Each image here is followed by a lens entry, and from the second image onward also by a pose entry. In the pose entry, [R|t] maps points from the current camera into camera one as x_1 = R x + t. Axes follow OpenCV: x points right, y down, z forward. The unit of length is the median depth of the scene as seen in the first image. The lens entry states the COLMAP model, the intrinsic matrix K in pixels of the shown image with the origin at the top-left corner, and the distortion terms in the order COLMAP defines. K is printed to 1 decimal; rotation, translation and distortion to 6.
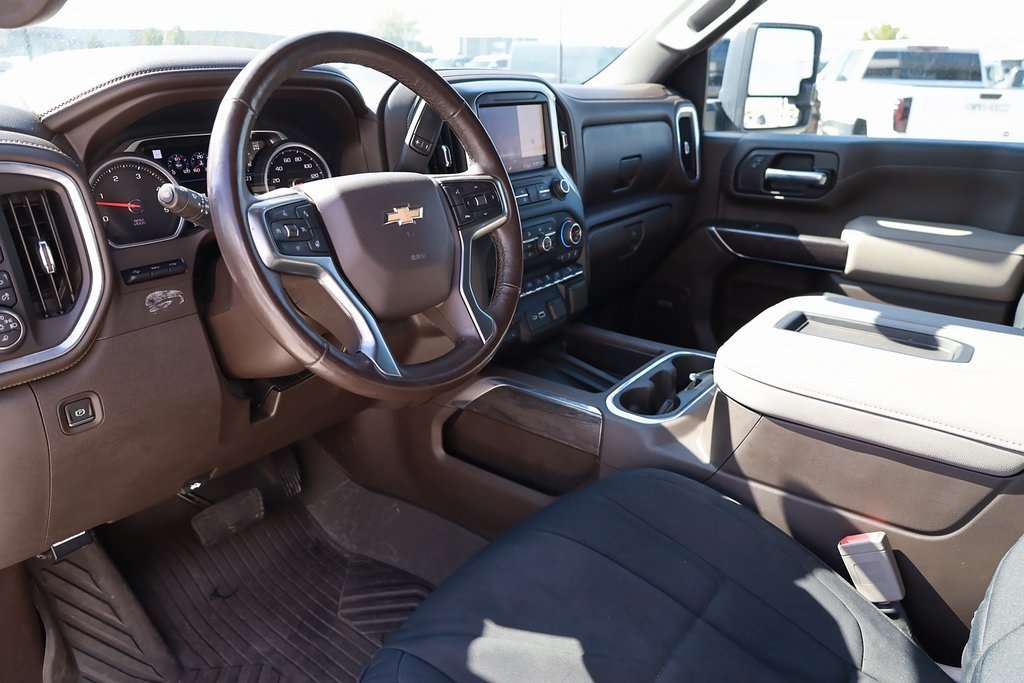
lens RADIAL K [[720.3, 0, 508.8], [0, 720.3, 342.4], [0, 0, 1]] dist [0.006680, -0.006730]
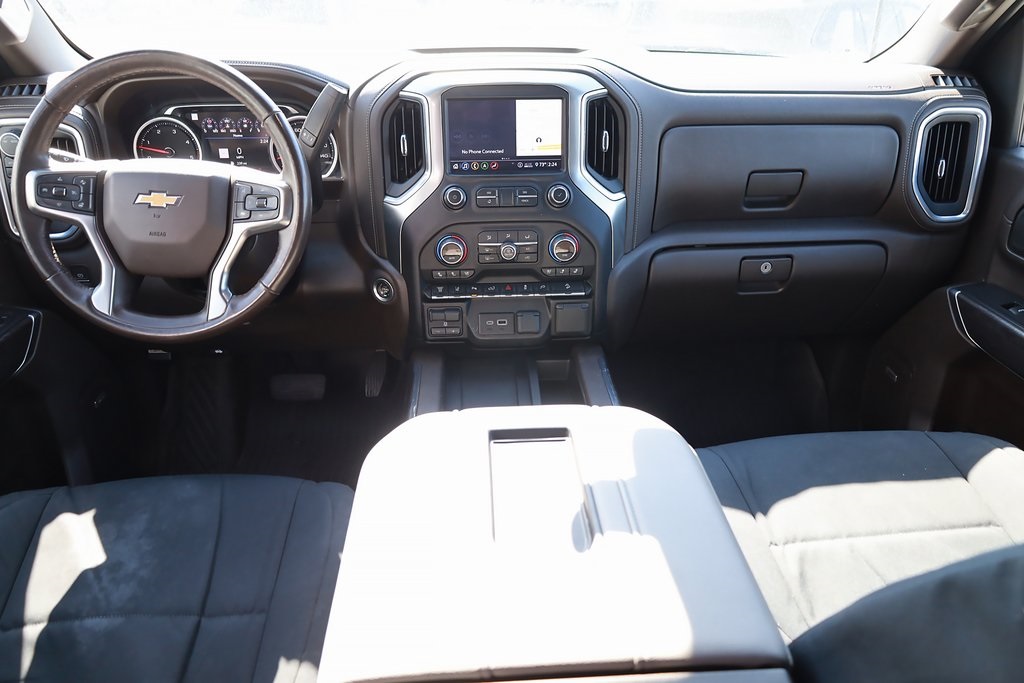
lens RADIAL K [[720.3, 0, 511.8], [0, 720.3, 344.5], [0, 0, 1]] dist [0.006680, -0.006730]
pose [[0.649248, 0.344183, -0.678244, 0.735644], [-0.262984, 0.938335, 0.224428, -0.235957], [0.713664, 0.032658, 0.699726, 0.350692]]
